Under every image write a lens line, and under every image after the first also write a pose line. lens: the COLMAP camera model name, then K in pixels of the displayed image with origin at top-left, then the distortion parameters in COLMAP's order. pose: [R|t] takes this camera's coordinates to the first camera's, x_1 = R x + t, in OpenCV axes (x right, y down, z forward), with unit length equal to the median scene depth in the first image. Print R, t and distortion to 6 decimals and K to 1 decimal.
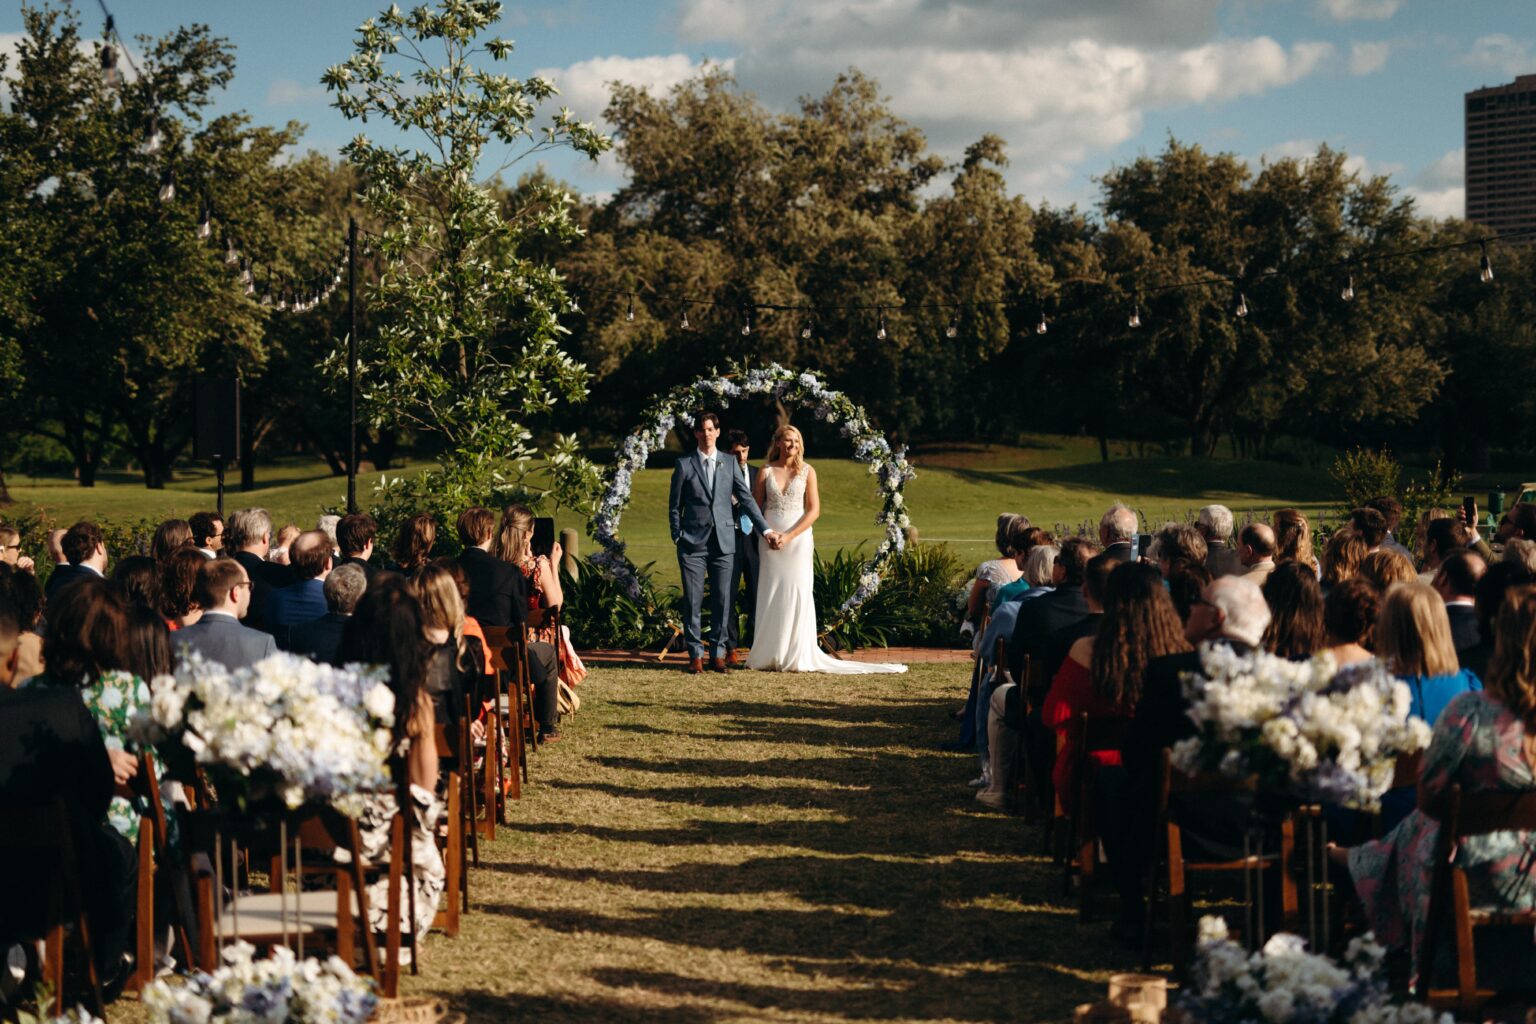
lens RADIAL K [[2374.3, 0, 777.8], [0, 2374.3, 518.4], [0, 0, 1]] dist [0.140100, 0.000000]
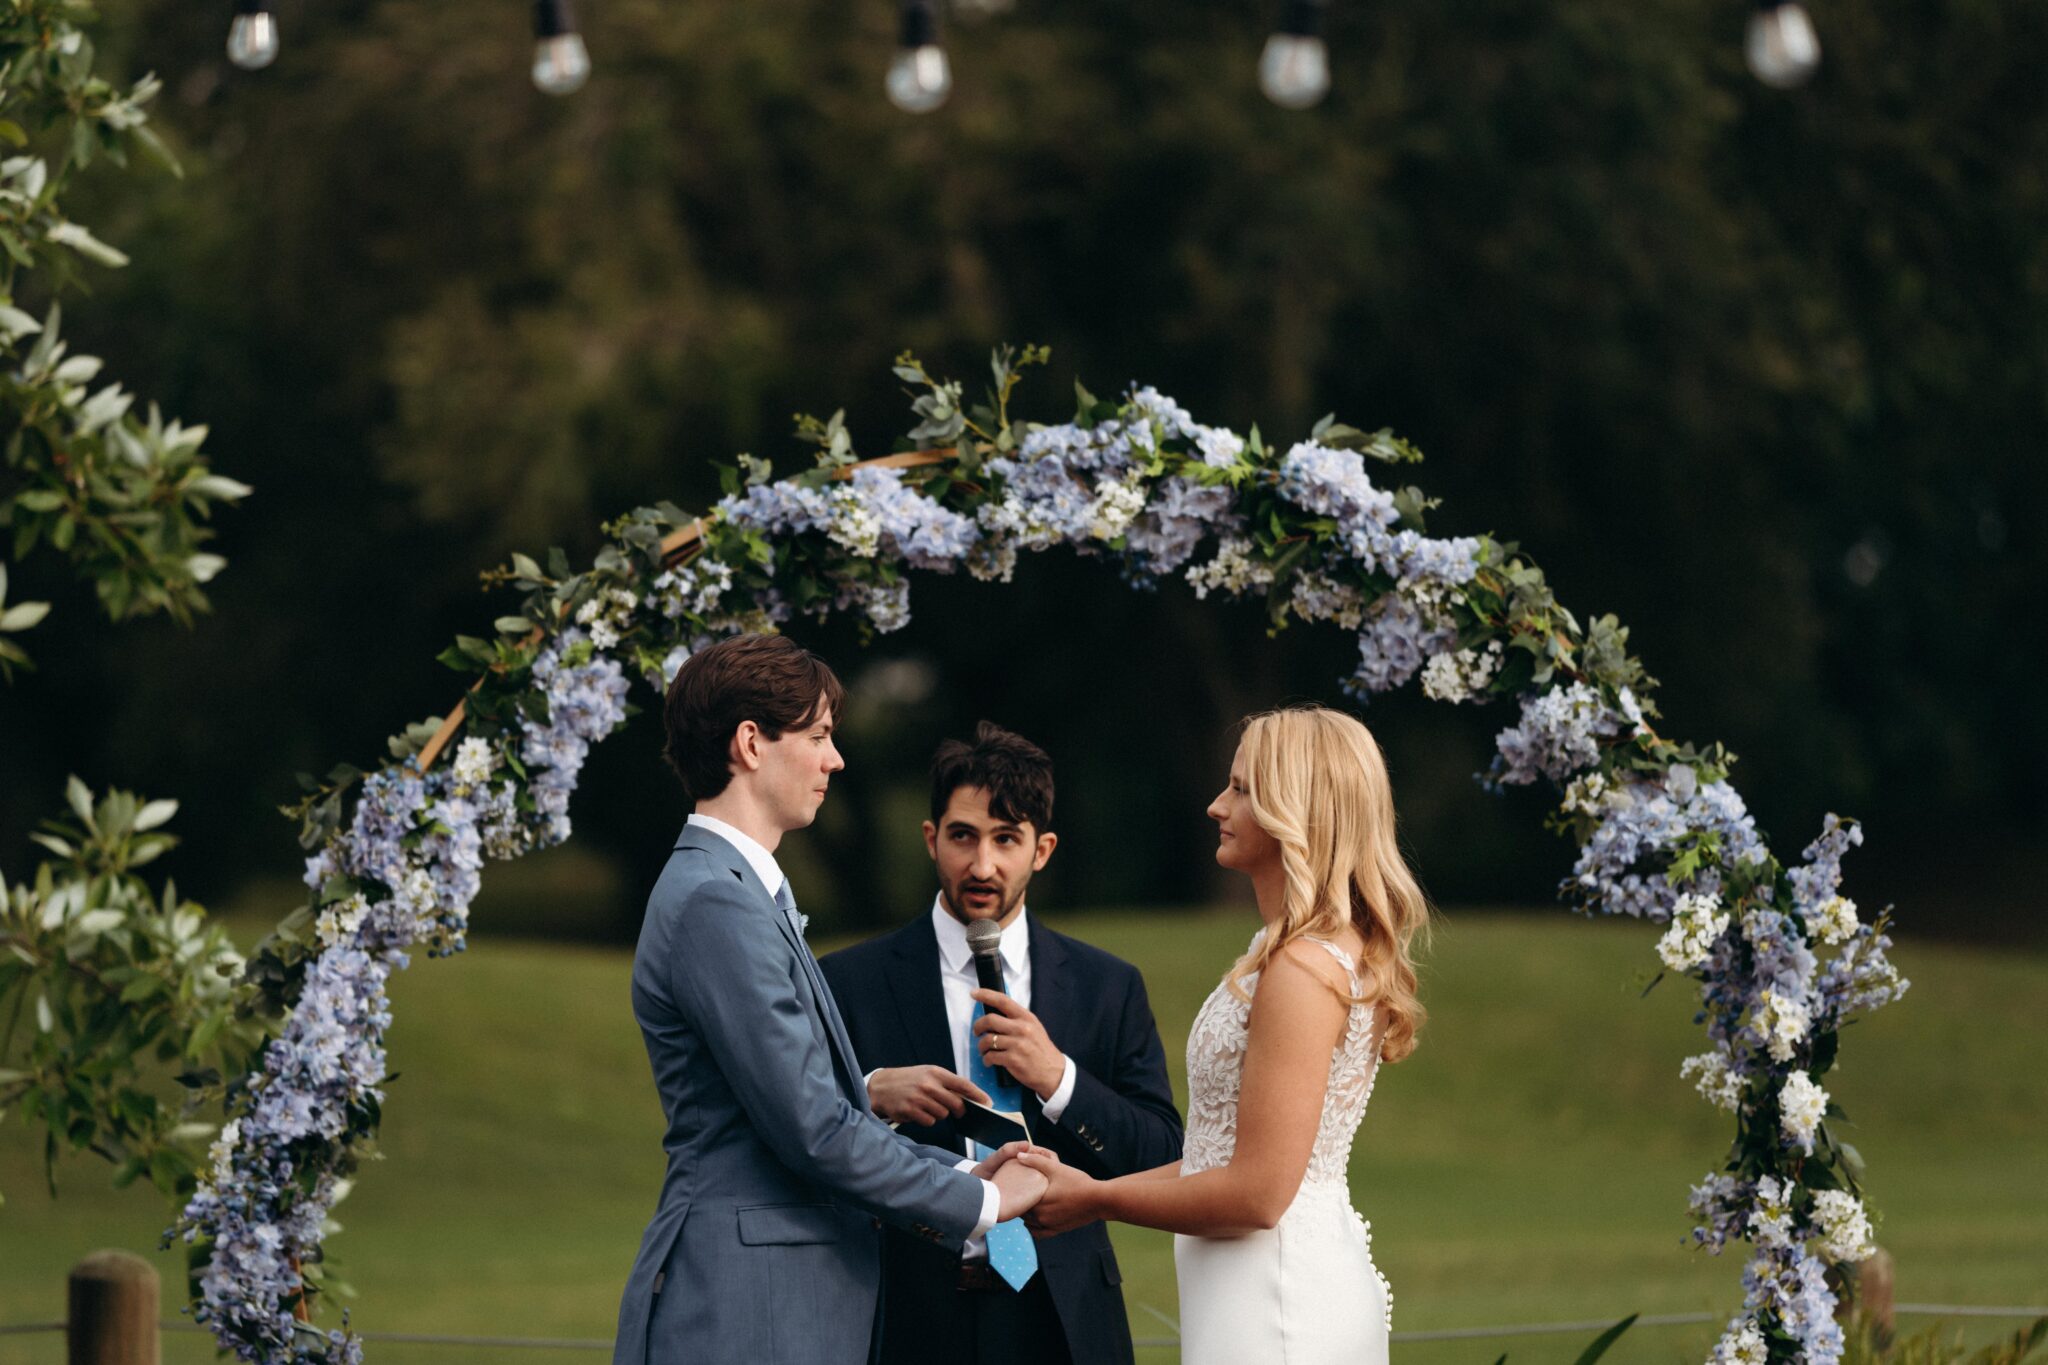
lens RADIAL K [[7674.7, 0, 1027.7], [0, 7674.7, 683.9], [0, 0, 1]] dist [-0.057425, 0.000000]
pose [[0.999236, -0.002406, -0.039013, 0.012776], [0.000056, 0.998190, -0.060134, -0.005046], [0.039087, 0.060086, 0.997428, 0.390086]]
